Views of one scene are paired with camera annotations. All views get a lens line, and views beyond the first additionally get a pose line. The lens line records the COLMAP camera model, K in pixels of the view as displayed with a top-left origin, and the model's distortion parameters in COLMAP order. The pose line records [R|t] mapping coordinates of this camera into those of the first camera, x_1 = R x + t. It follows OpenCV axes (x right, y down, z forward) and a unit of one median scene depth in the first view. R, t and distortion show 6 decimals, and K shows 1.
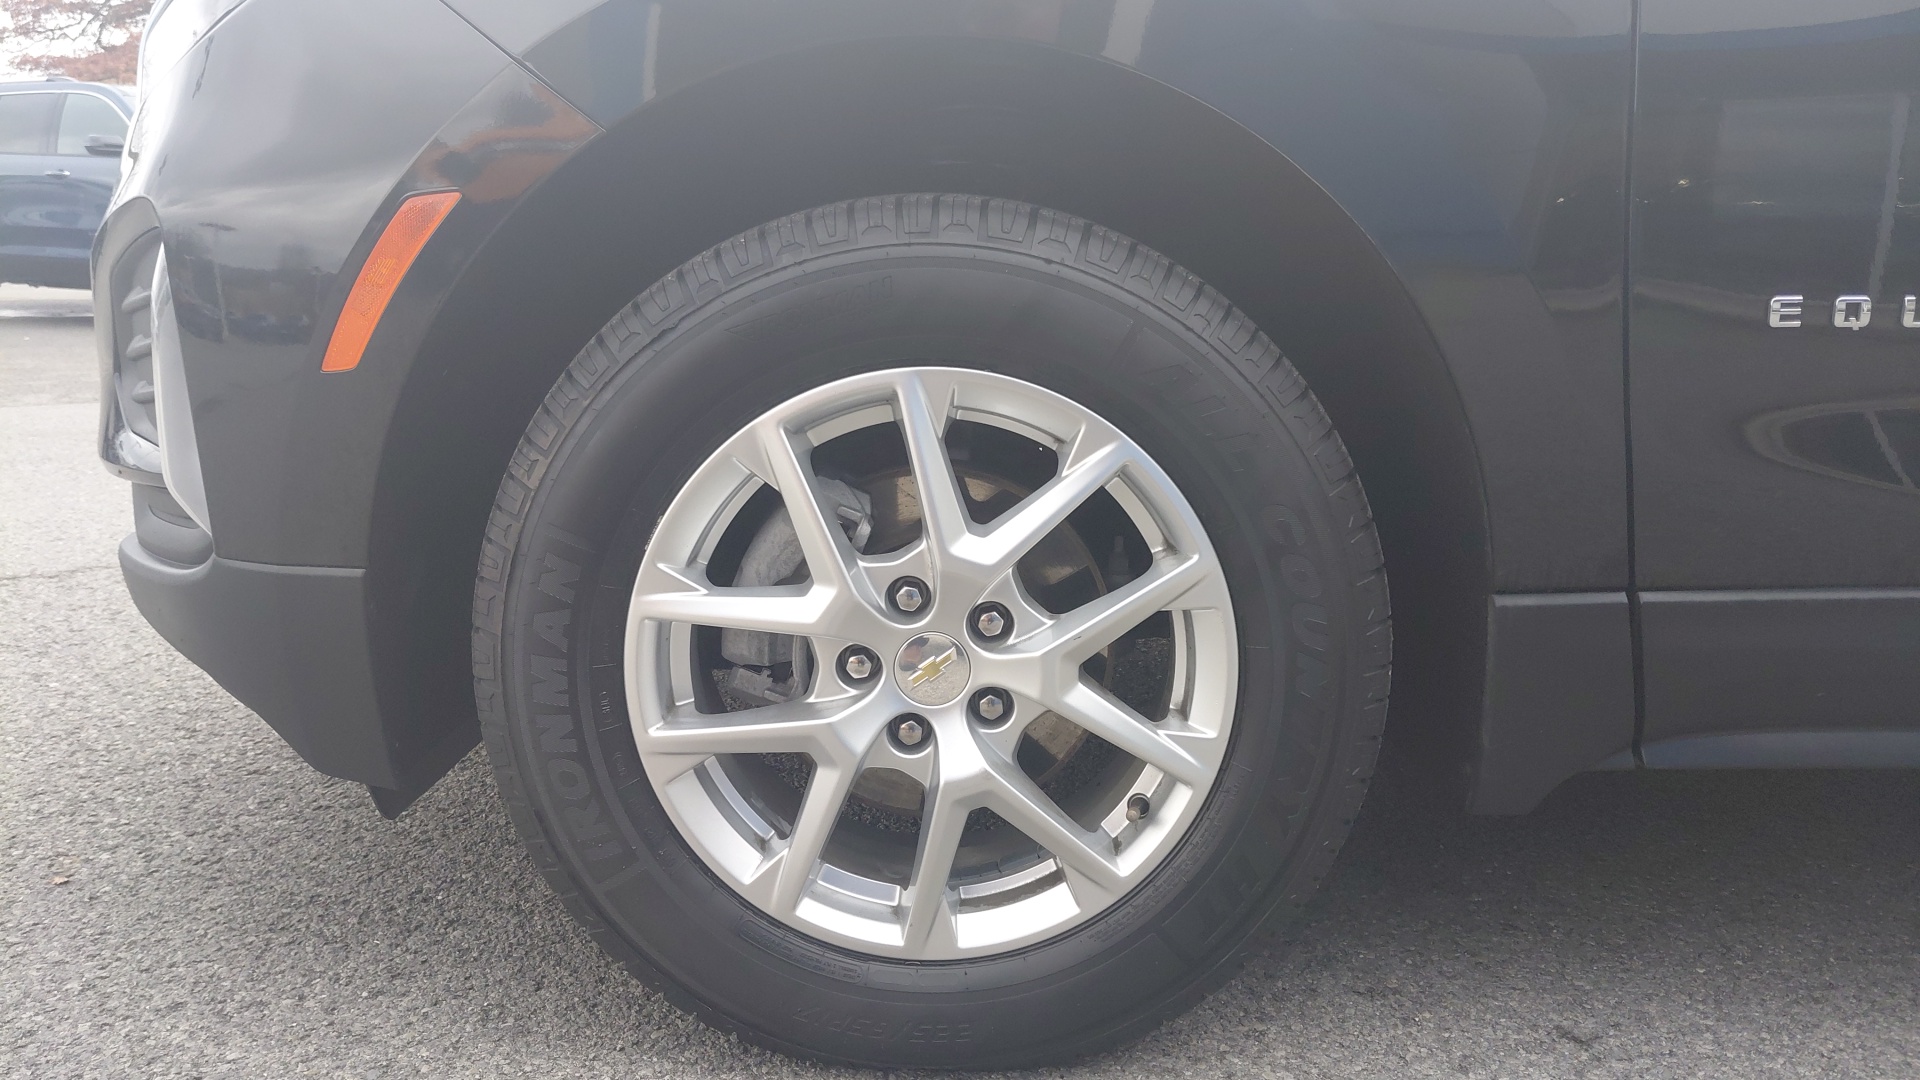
lens RADIAL K [[1406.4, 0, 969.0], [0, 1406.4, 552.2], [0, 0, 1]] dist [-0.032144, -0.009728]
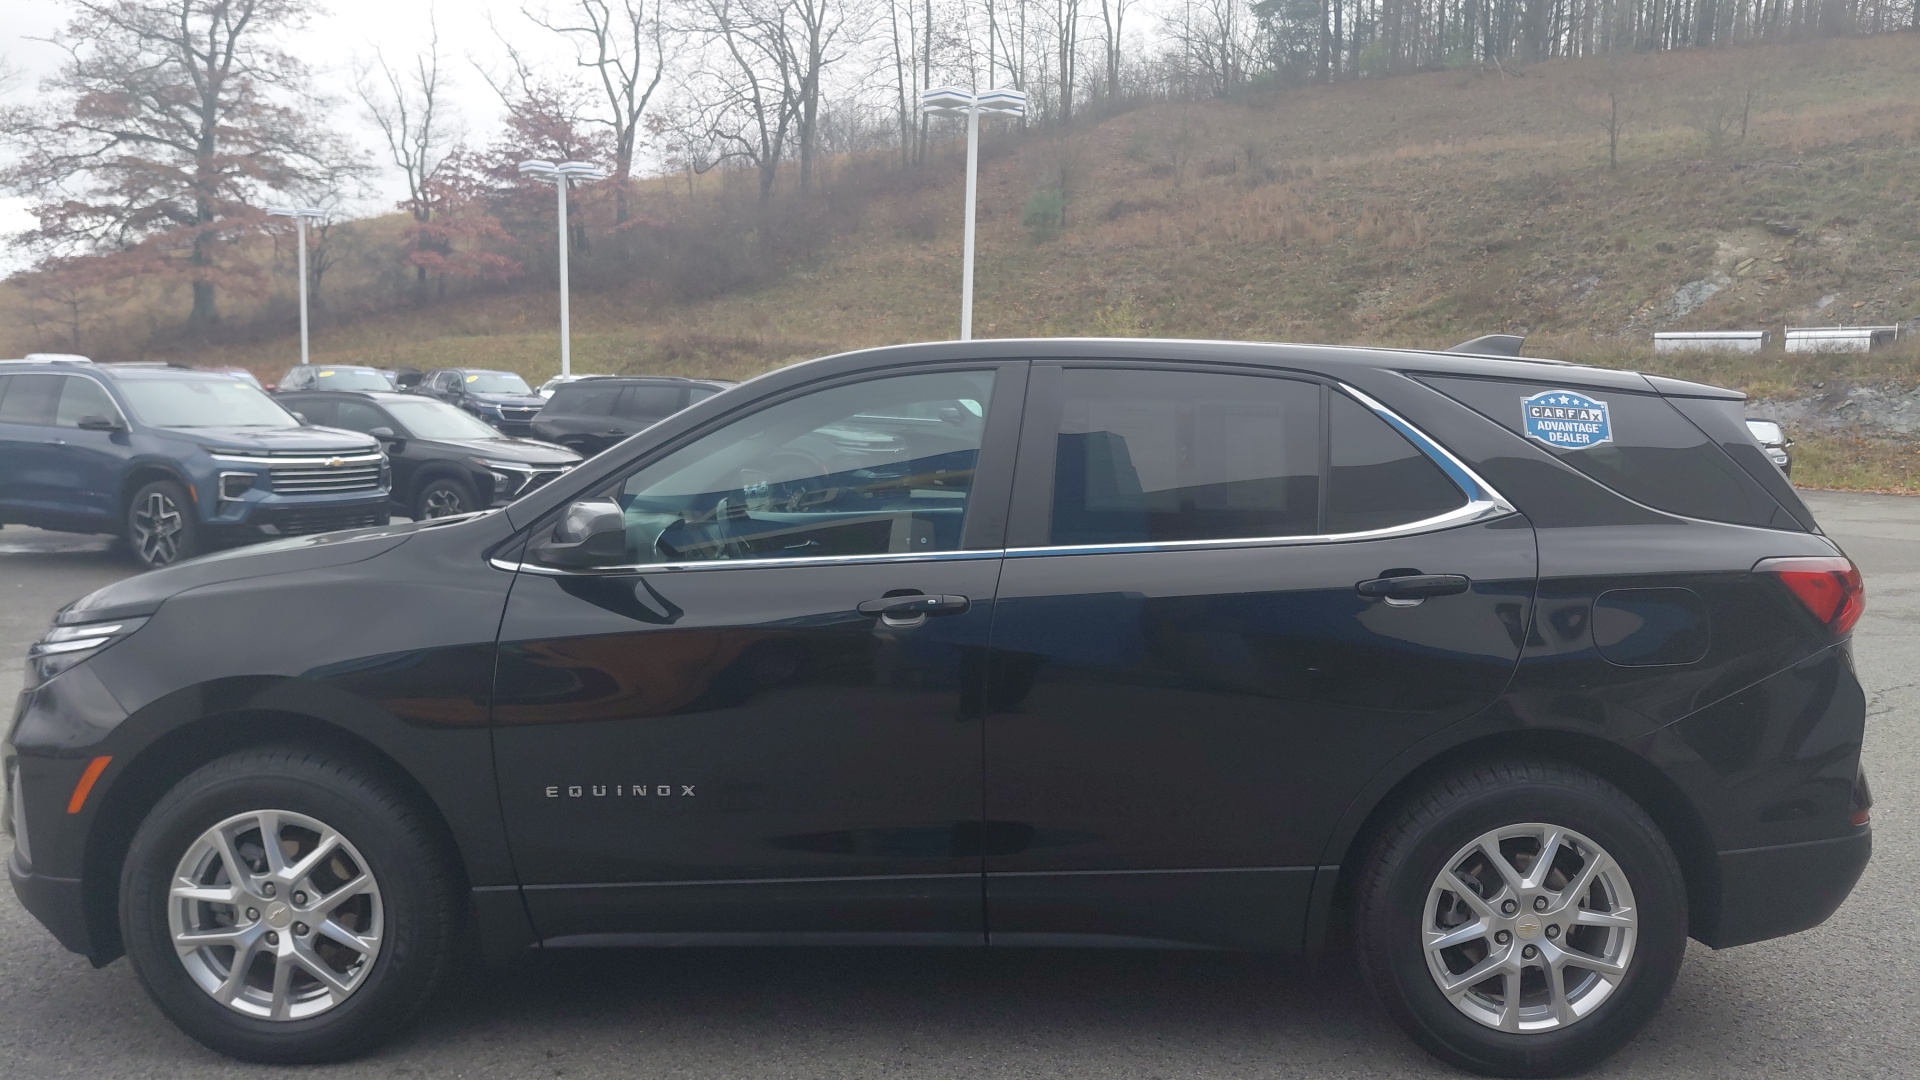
lens RADIAL K [[1406.4, 0, 1001.3], [0, 1406.4, 513.1], [0, 0, 1]] dist [-0.032144, -0.009728]
pose [[0.999856, -0.011355, 0.012597, 1.385742], [0.012842, 0.992068, -0.125048, -0.344817], [-0.011077, 0.125192, 0.992071, -1.859749]]
